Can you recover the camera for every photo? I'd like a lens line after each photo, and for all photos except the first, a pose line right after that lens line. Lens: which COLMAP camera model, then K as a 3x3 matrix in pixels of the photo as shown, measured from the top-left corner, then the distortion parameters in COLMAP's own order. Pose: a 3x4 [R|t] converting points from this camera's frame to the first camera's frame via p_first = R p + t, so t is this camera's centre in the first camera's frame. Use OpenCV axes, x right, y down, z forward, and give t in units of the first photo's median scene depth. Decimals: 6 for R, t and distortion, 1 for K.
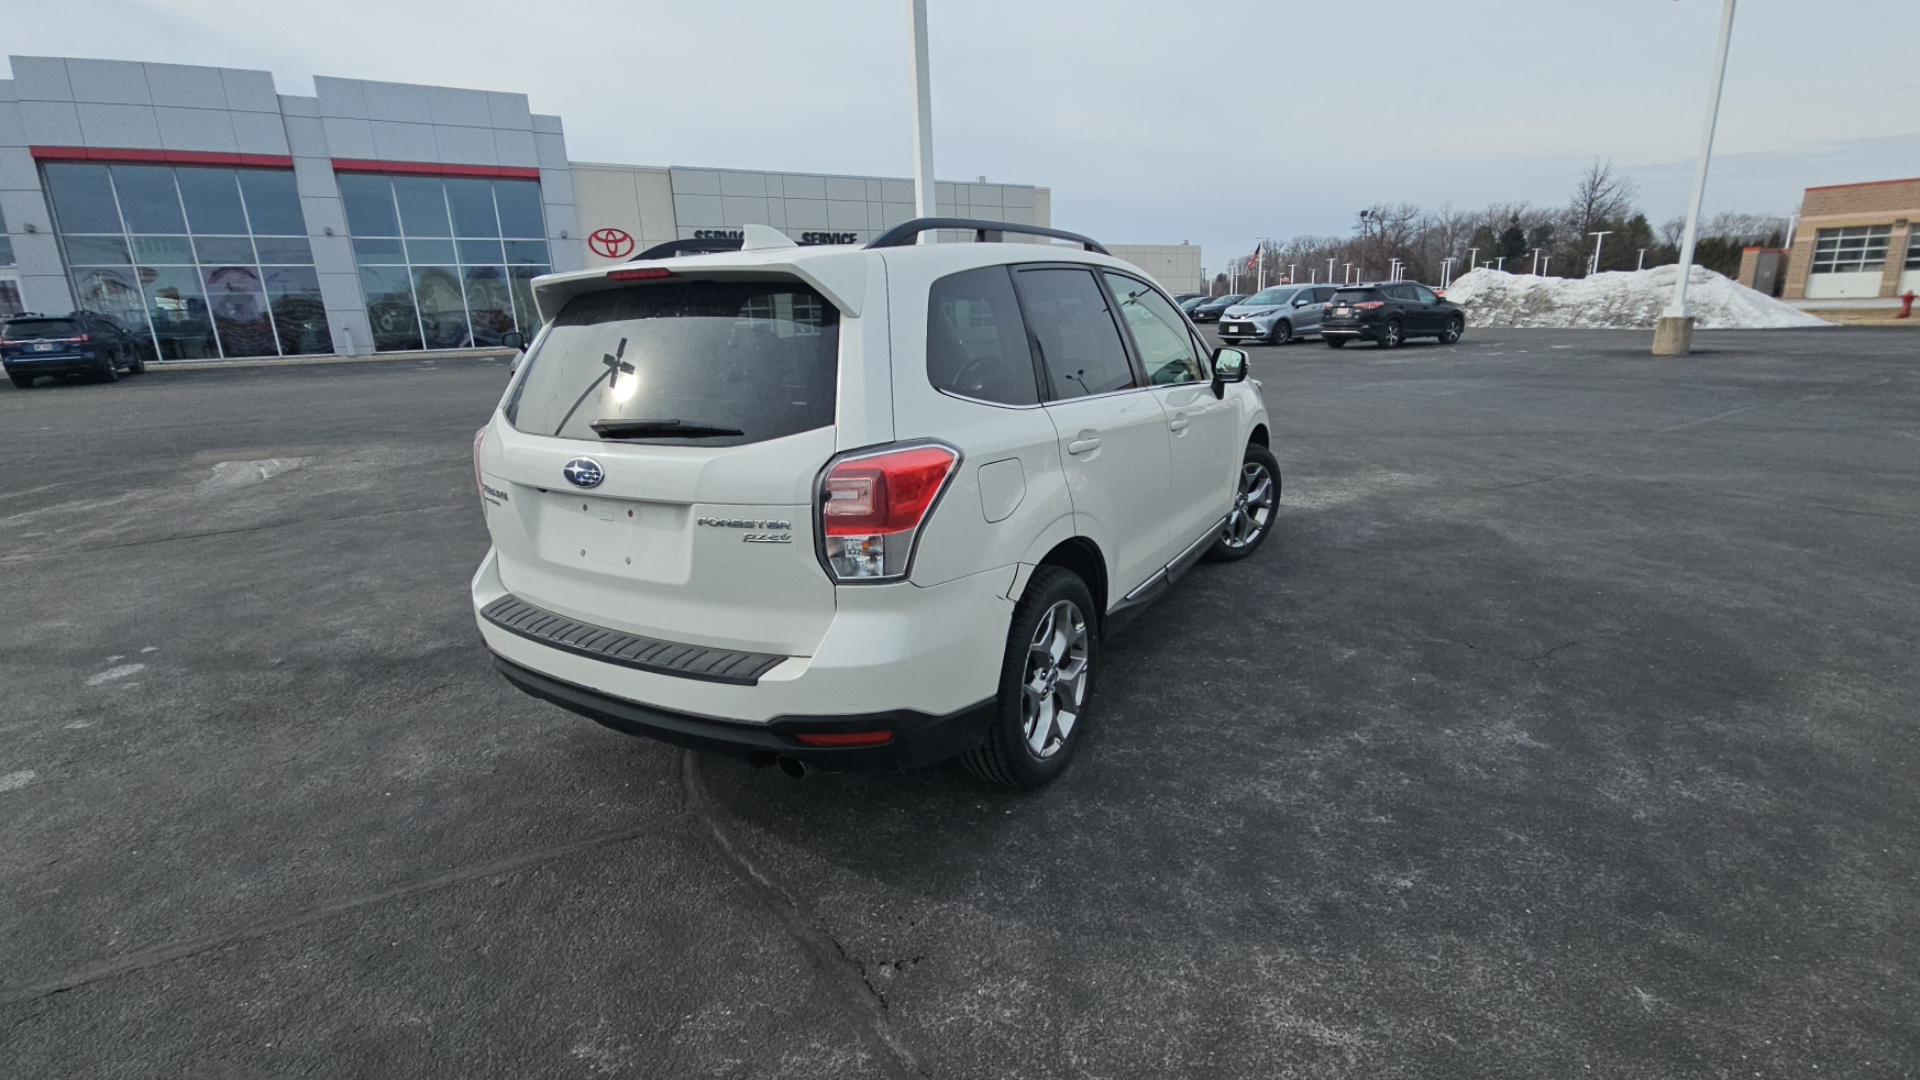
lens RADIAL K [[837.3, 0, 981.6], [0, 837.3, 545.3], [0, 0, 1]] dist [0.008482, -0.006091]
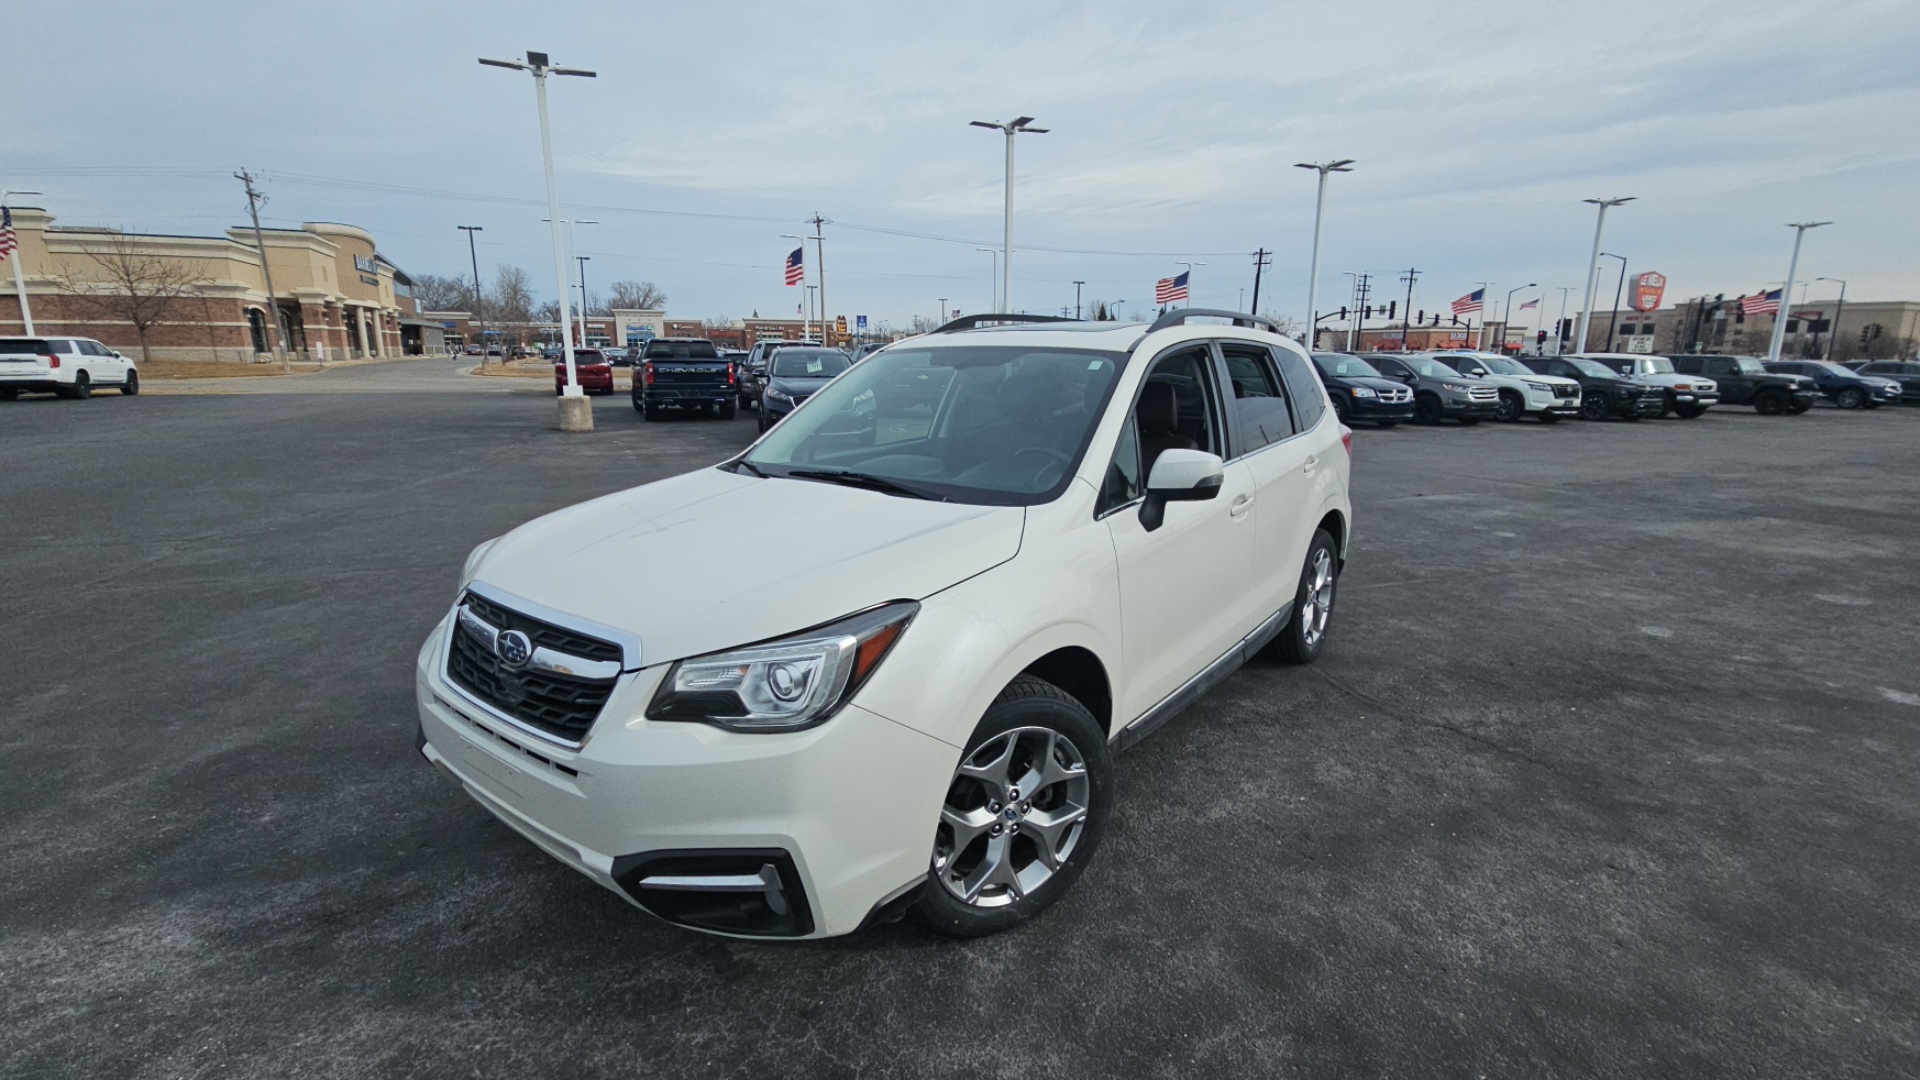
lens RADIAL K [[864.6, 0, 980.9], [0, 864.6, 541.5], [0, 0, 1]] dist [0.002728, -0.000164]
pose [[-0.991863, -0.000389, 0.127308, -0.038581], [0.059418, 0.882984, 0.465627, -0.599039], [-0.112592, 0.469402, -0.875776, 2.030095]]
